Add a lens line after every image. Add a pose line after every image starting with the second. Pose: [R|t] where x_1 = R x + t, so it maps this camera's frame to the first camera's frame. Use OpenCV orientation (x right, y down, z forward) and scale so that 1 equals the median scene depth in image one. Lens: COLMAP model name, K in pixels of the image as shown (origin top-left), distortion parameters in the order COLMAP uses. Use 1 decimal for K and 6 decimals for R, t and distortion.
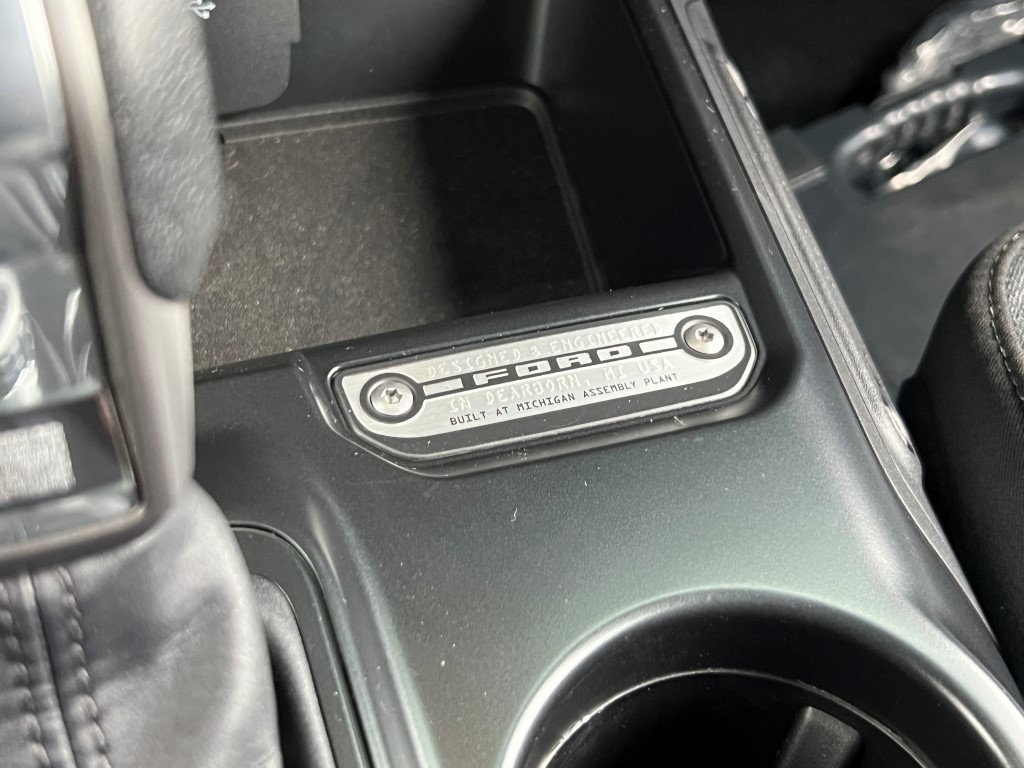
lens RADIAL K [[1413.5, 0, 512.0], [0, 1413.5, 384.0], [0, 0, 1]] dist [0.083430, 0.014191]
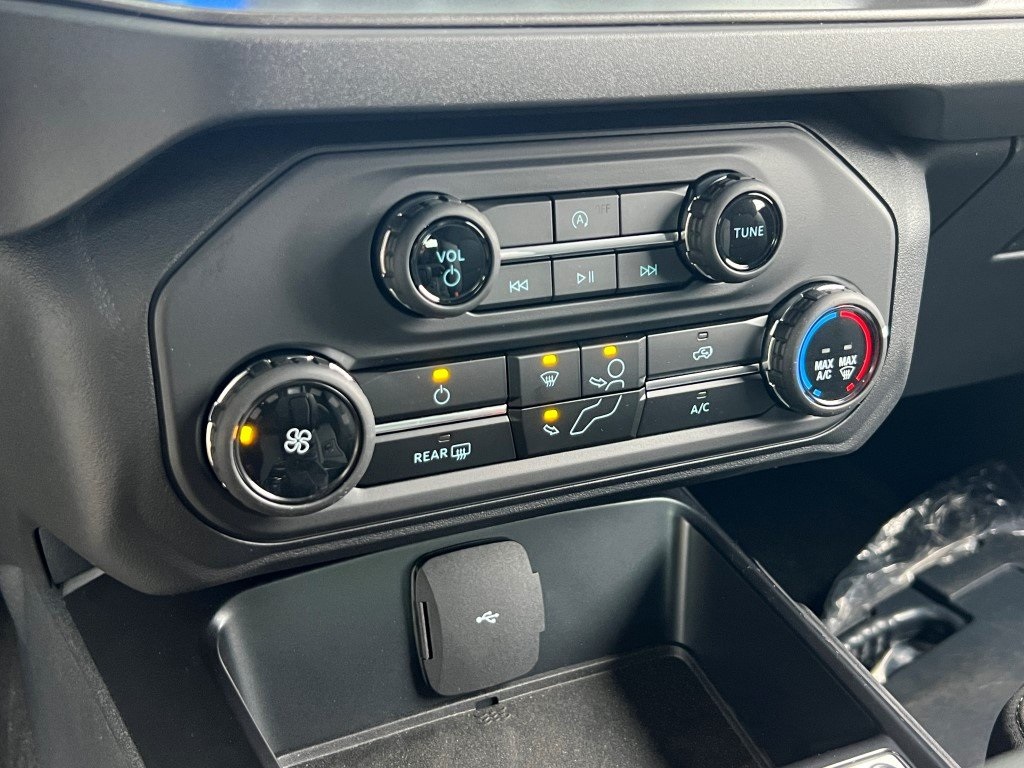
lens RADIAL K [[1123.2, 0, 512.0], [0, 1123.2, 384.0], [0, 0, 1]] dist [0.086805, -0.284617]
pose [[0.991309, -0.097142, 0.088712, -0.299431], [0.126261, 0.891903, -0.434244, 0.061278], [-0.036939, 0.441671, 0.896416, -0.274741]]
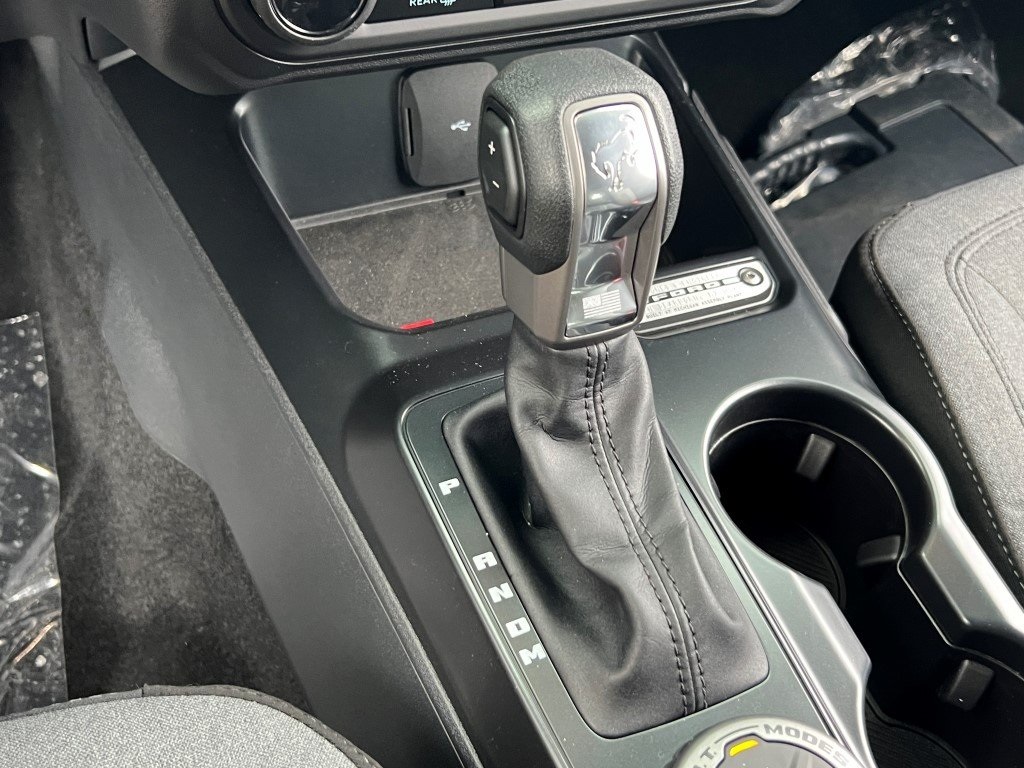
lens RADIAL K [[1134.9, 0, 512.0], [0, 1134.9, 384.0], [0, 0, 1]] dist [0.102944, -0.040647]
pose [[0.995701, -0.045591, 0.080631, -0.312334], [0.045177, 0.998955, 0.006958, 0.085150], [-0.080864, -0.003285, 0.996720, -0.588975]]
